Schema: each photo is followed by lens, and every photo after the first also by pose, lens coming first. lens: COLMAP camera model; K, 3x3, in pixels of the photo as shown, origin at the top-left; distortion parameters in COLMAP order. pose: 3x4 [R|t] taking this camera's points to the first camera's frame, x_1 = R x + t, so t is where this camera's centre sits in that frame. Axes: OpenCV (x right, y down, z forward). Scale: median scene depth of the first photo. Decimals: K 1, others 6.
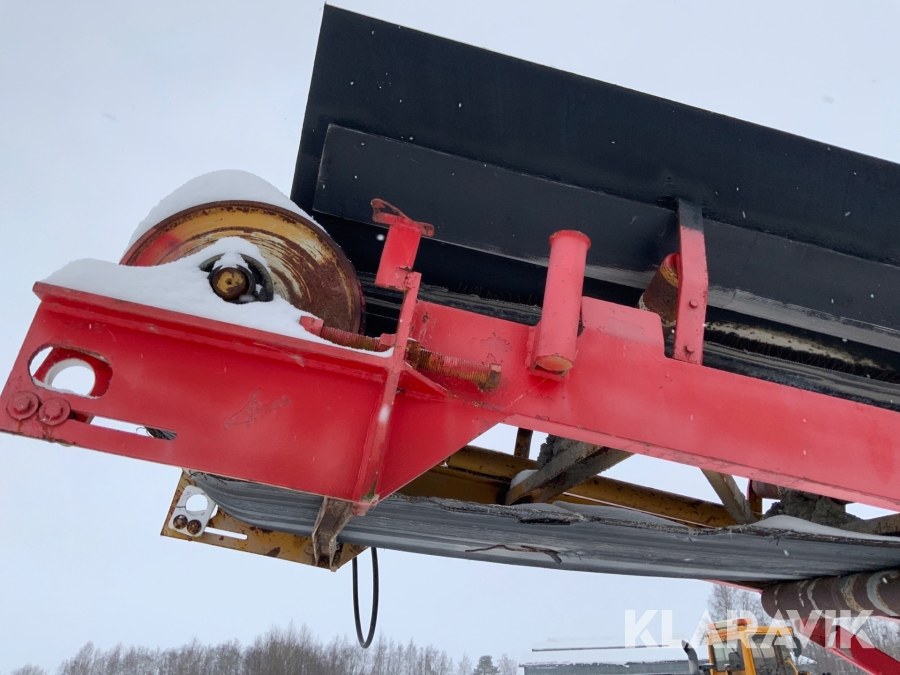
lens RADIAL K [[733.3, 0, 447.8], [0, 733.3, 334.4], [0, 0, 1]] dist [0.060844, -0.113584]
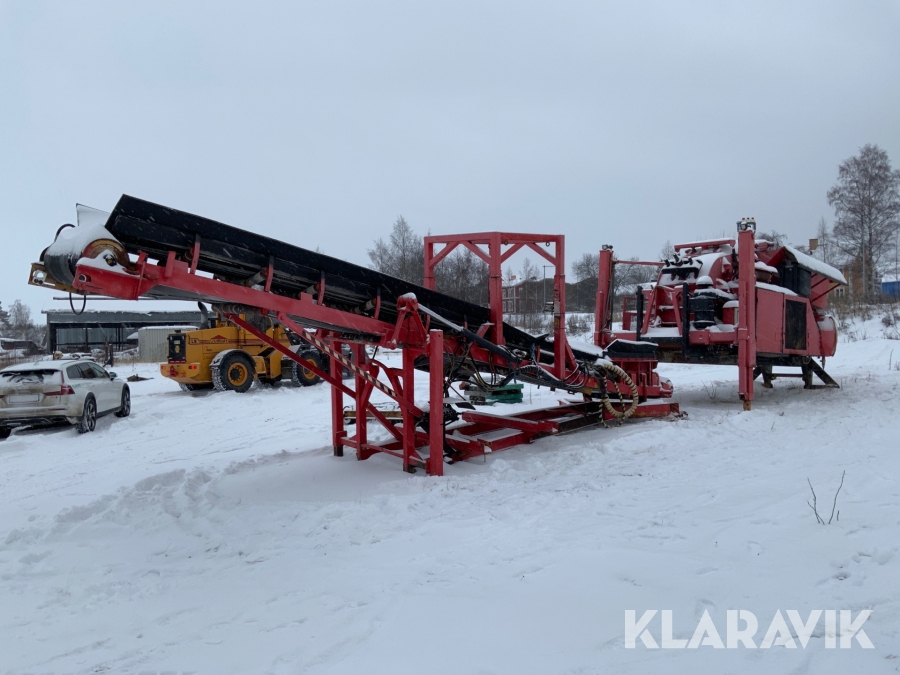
lens RADIAL K [[733.3, 0, 443.2], [0, 733.3, 336.9], [0, 0, 1]] dist [0.060844, -0.113584]
pose [[0.825435, 0.006898, 0.564455, -0.725178], [-0.252224, 0.899068, 0.357855, -1.169555], [-0.505015, -0.437755, 0.743862, -2.506318]]
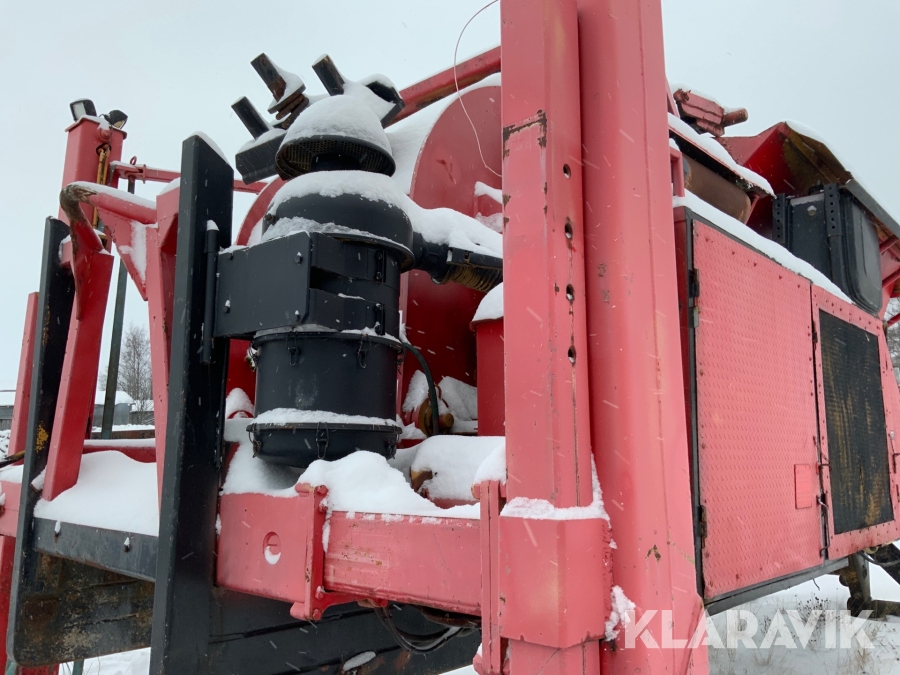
lens RADIAL K [[733.3, 0, 453.9], [0, 733.3, 335.6], [0, 0, 1]] dist [0.060844, -0.113584]
pose [[0.774136, 0.069504, 0.629192, 4.408732], [-0.266945, 0.937097, 0.224922, 0.127757], [-0.573981, -0.342080, 0.743994, 0.528182]]
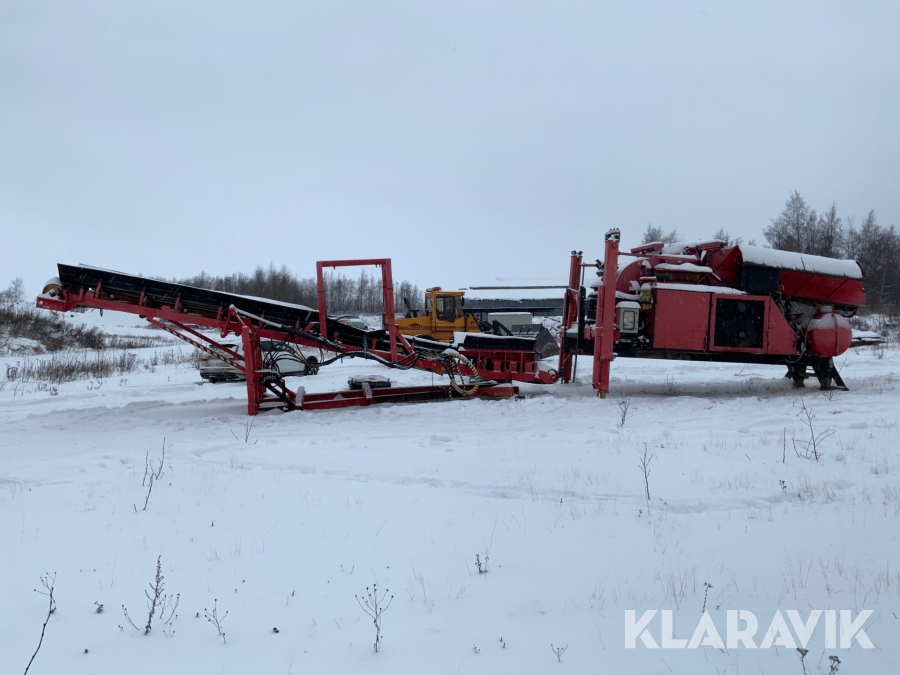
lens RADIAL K [[733.3, 0, 447.6], [0, 733.3, 338.7], [0, 0, 1]] dist [0.060844, -0.113584]
pose [[0.999823, 0.017823, -0.006052, 3.414379], [-0.012980, 0.885729, 0.464021, -2.789856], [0.013630, -0.463860, 0.885803, -5.436323]]
